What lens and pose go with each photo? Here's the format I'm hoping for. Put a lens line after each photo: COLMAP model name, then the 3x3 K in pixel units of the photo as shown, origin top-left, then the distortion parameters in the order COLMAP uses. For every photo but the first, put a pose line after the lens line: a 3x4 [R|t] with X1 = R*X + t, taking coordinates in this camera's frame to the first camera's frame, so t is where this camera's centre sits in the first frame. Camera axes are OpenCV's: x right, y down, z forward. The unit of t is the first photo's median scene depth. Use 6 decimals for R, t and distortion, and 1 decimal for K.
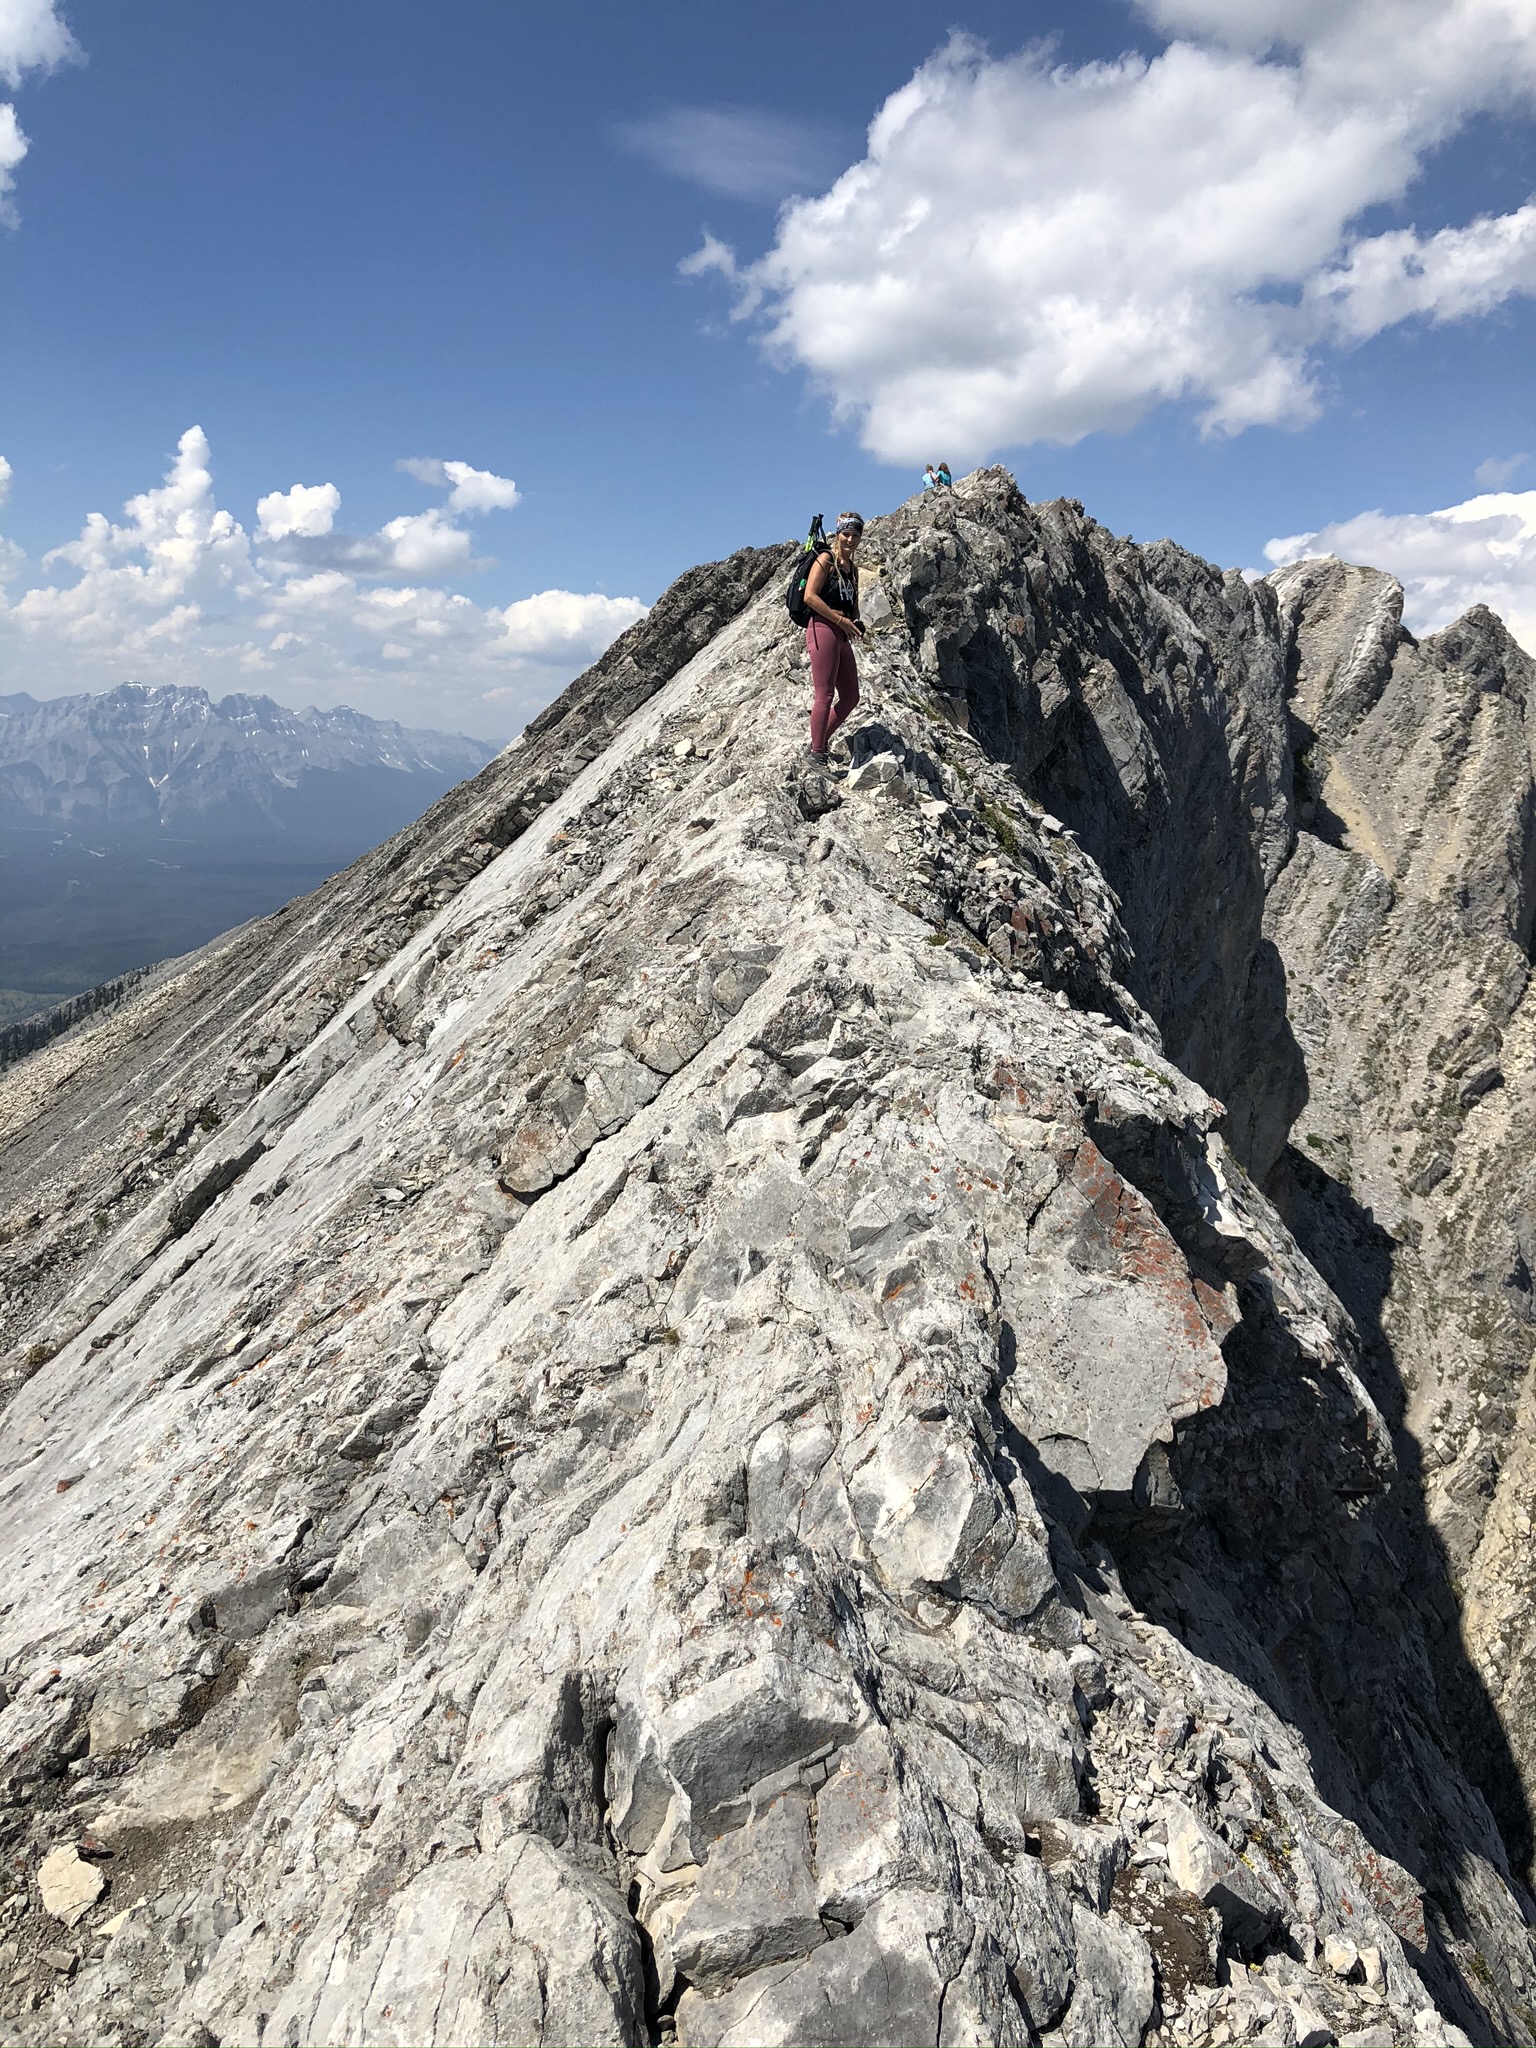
lens RADIAL K [[1643.8, 0, 767.9], [0, 1643.8, 986.6], [0, 0, 1]] dist [0.015820, -0.034797]
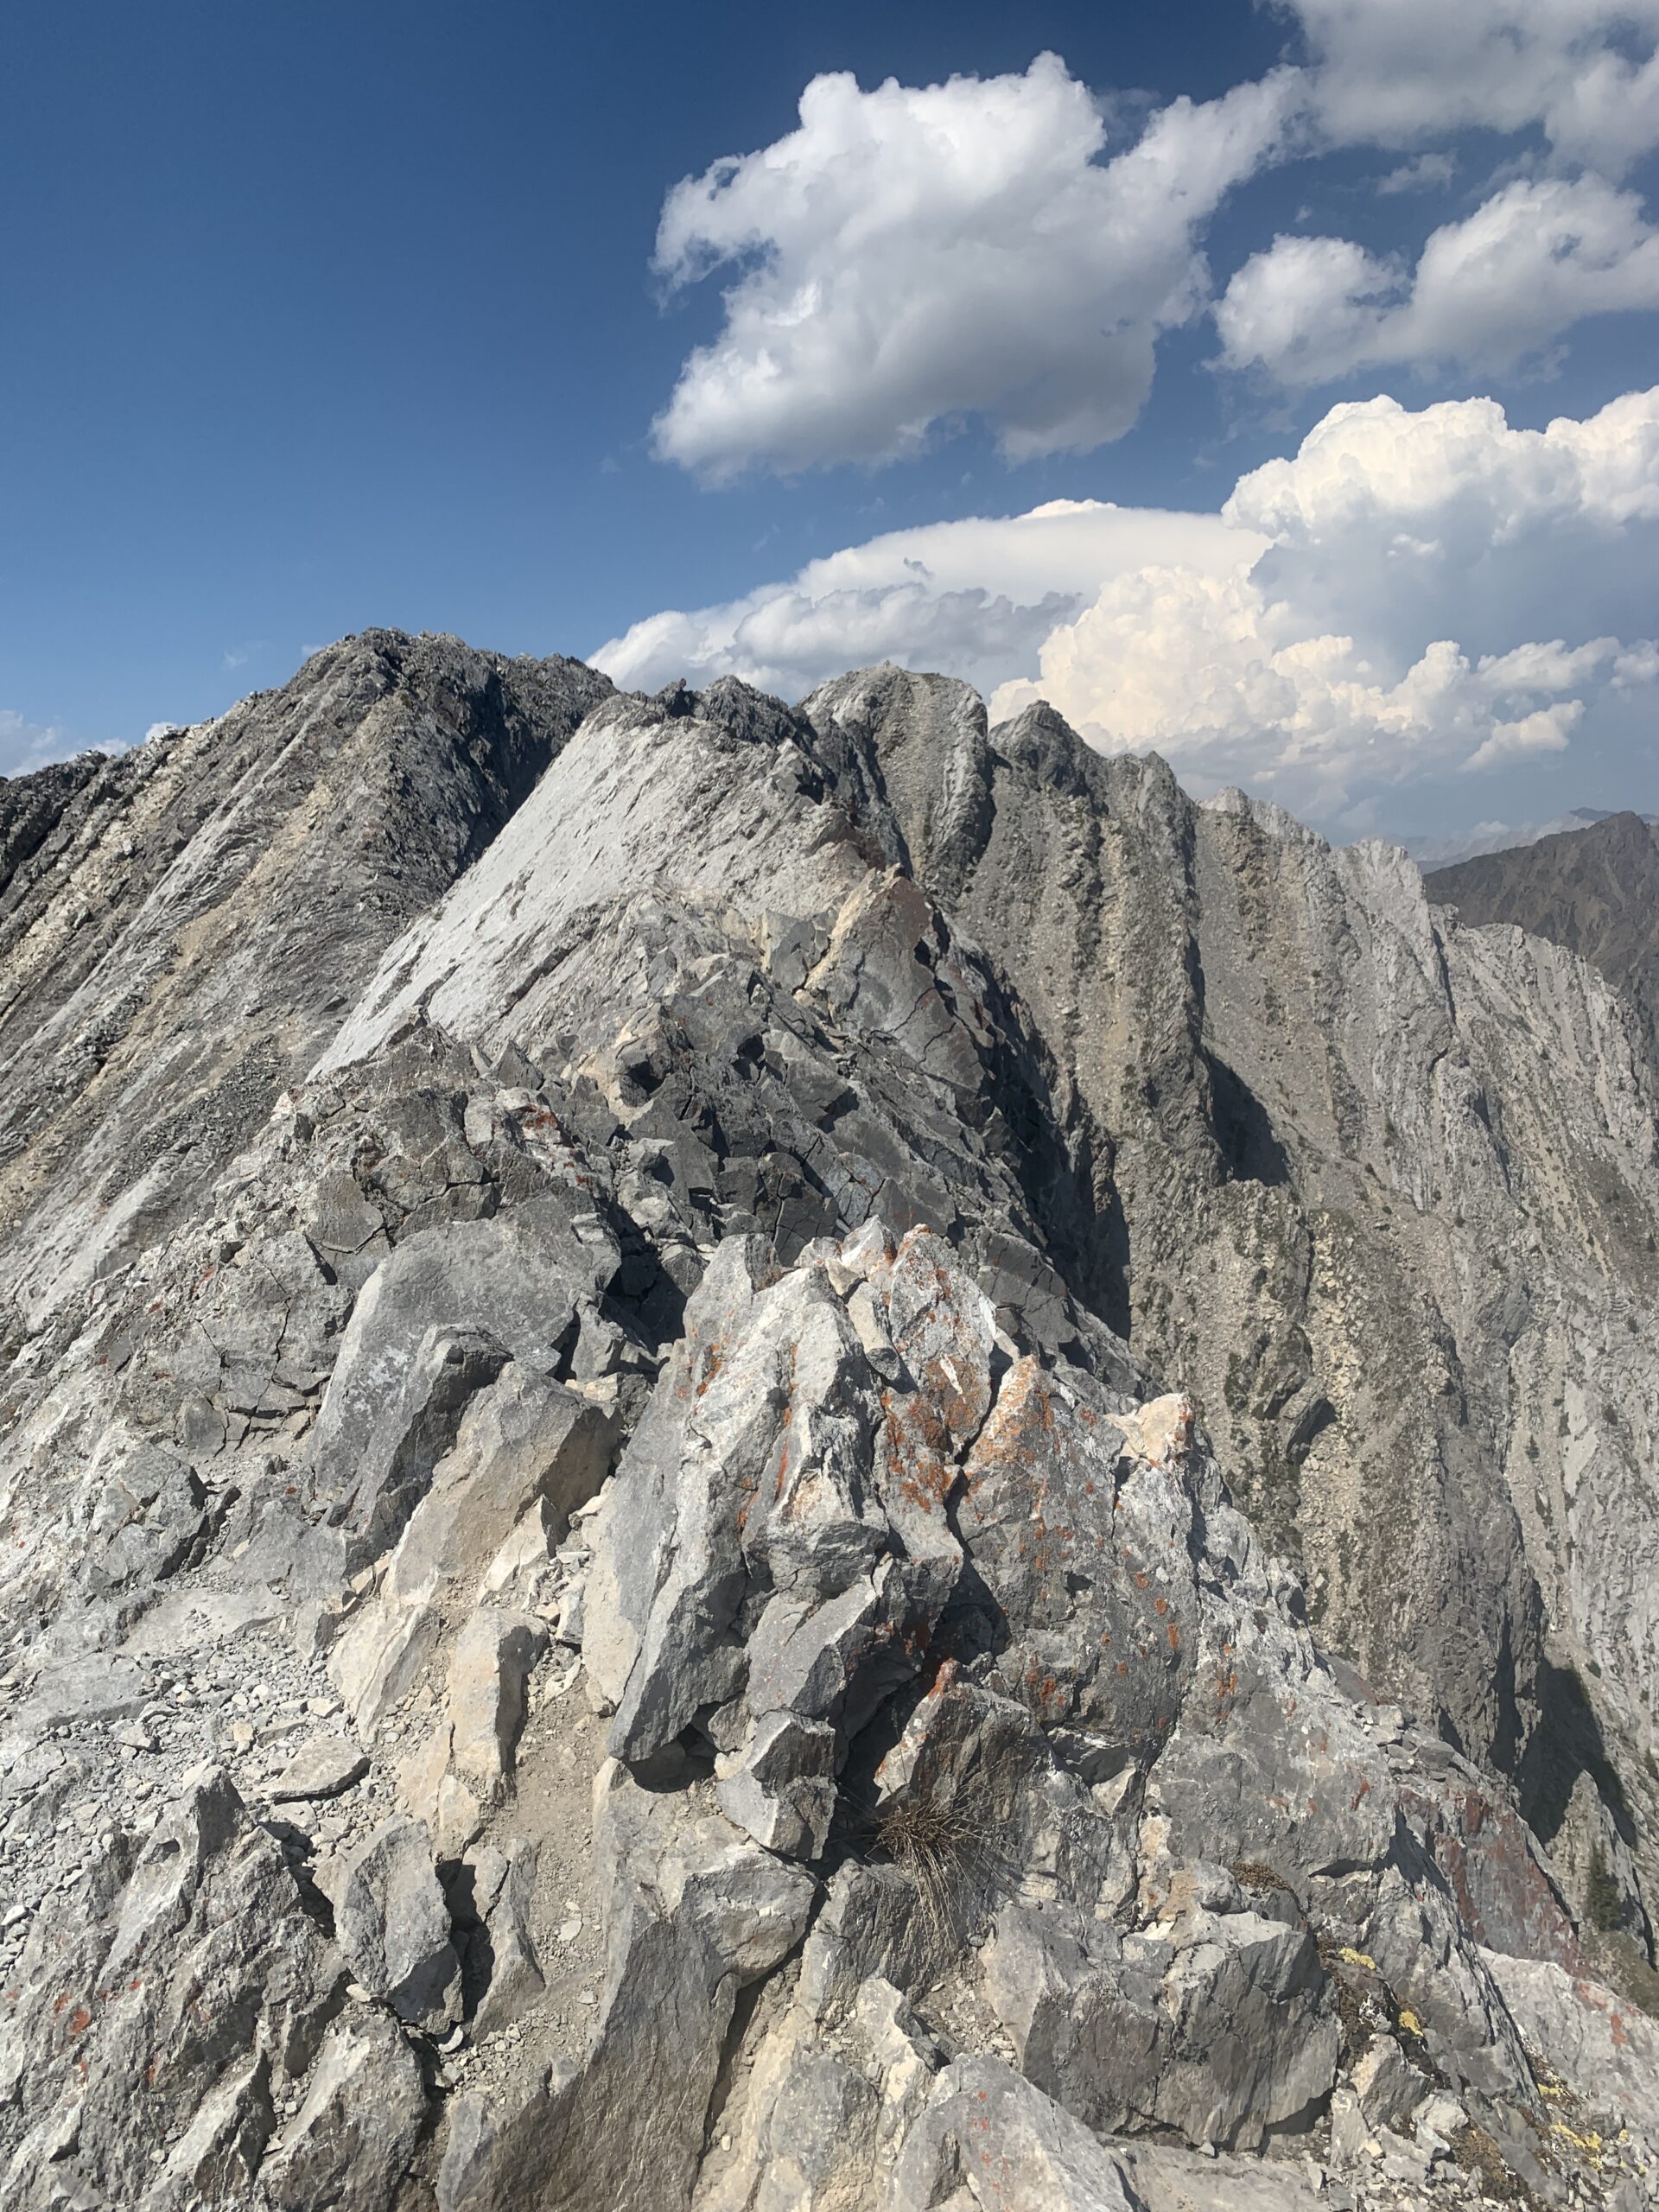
lens RADIAL K [[1660.4, 0, 848.8], [0, 1660.4, 1082.3], [0, 0, 1]] dist [0.178027, -0.424269]
pose [[0.935745, -0.158914, 0.314847, 0.049392], [0.161223, 0.986737, 0.018877, -0.122211], [-0.313671, 0.033097, 0.948955, 0.365385]]
